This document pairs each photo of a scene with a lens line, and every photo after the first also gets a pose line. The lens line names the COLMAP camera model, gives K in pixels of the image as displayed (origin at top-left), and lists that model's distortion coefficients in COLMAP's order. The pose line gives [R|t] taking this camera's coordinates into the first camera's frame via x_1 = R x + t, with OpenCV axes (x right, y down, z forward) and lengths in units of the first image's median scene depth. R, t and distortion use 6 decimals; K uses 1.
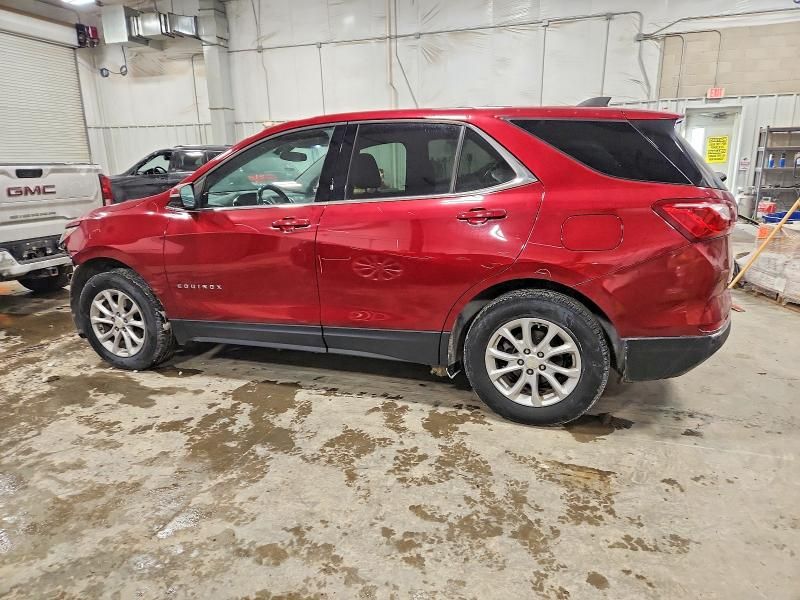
lens RADIAL K [[535.6, 0, 407.4], [0, 535.6, 299.2], [0, 0, 1]] dist [0.085385, -0.081197]
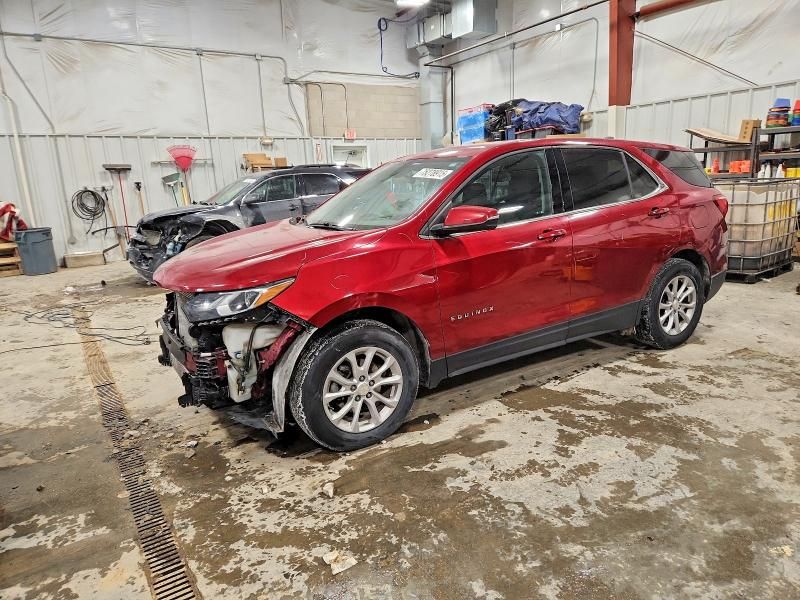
lens RADIAL K [[535.6, 0, 407.4], [0, 535.6, 299.2], [0, 0, 1]] dist [0.085385, -0.081197]
pose [[0.619063, -0.178313, 0.764831, -1.254809], [0.219128, 0.974424, 0.049813, -0.128801], [-0.754151, 0.136759, 0.642303, 0.504718]]
